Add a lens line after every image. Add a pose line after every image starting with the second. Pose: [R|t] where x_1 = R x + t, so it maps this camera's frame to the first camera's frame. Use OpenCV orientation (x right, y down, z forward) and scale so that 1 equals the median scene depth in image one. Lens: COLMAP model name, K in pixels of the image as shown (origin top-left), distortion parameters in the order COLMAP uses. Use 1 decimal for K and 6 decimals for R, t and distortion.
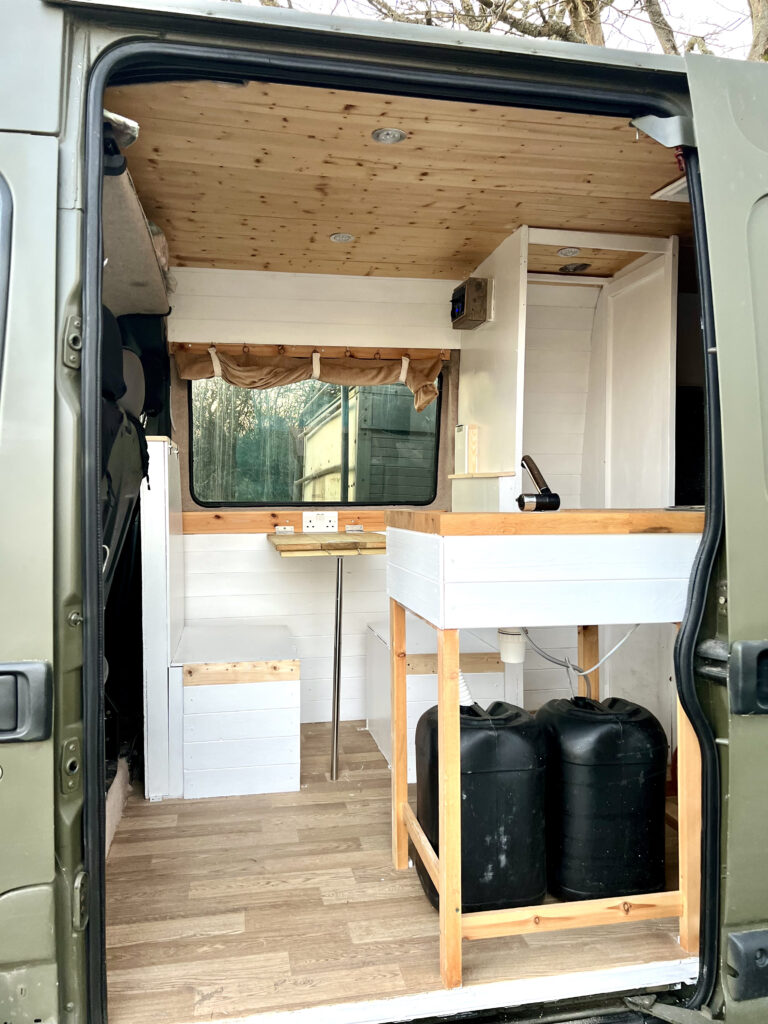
lens RADIAL K [[777.2, 0, 383.9], [0, 777.2, 509.8], [0, 0, 1]] dist [0.007629, 0.000028]
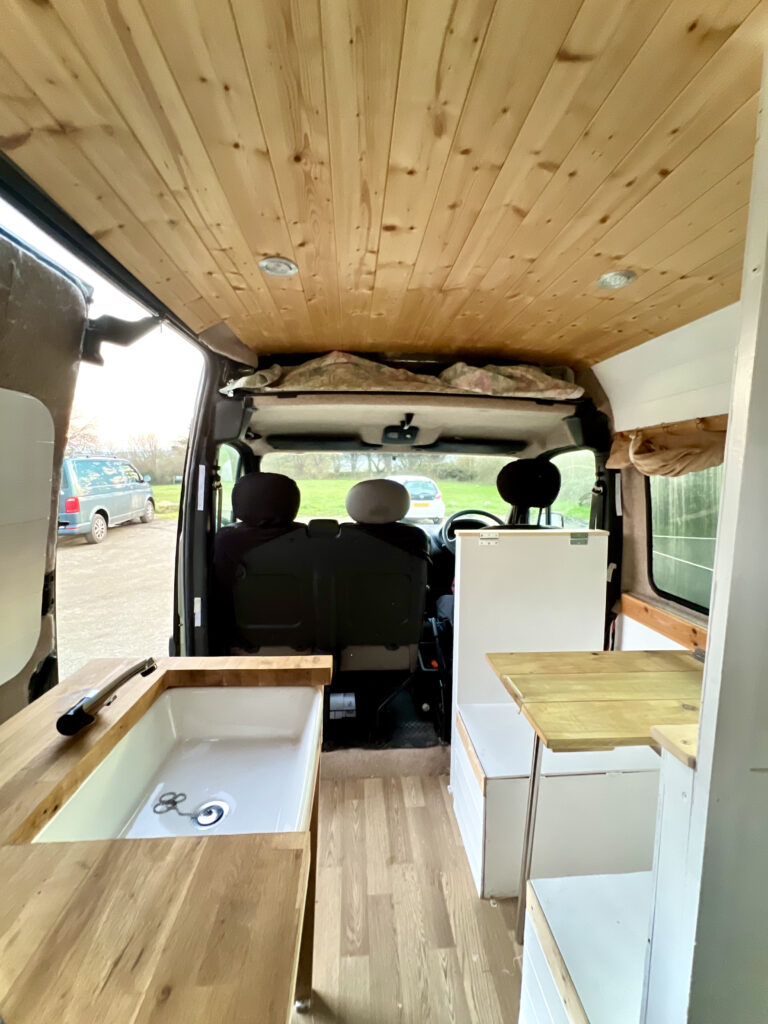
lens RADIAL K [[411.0, 0, 382.7], [0, 411.0, 508.1], [0, 0, 1]] dist [0.001028, 0.000047]
pose [[-0.123694, 0.089671, -0.988261, 0.315140], [-0.037390, 0.994780, 0.094942, -0.151211], [0.991616, 0.048695, -0.119696, 0.744319]]
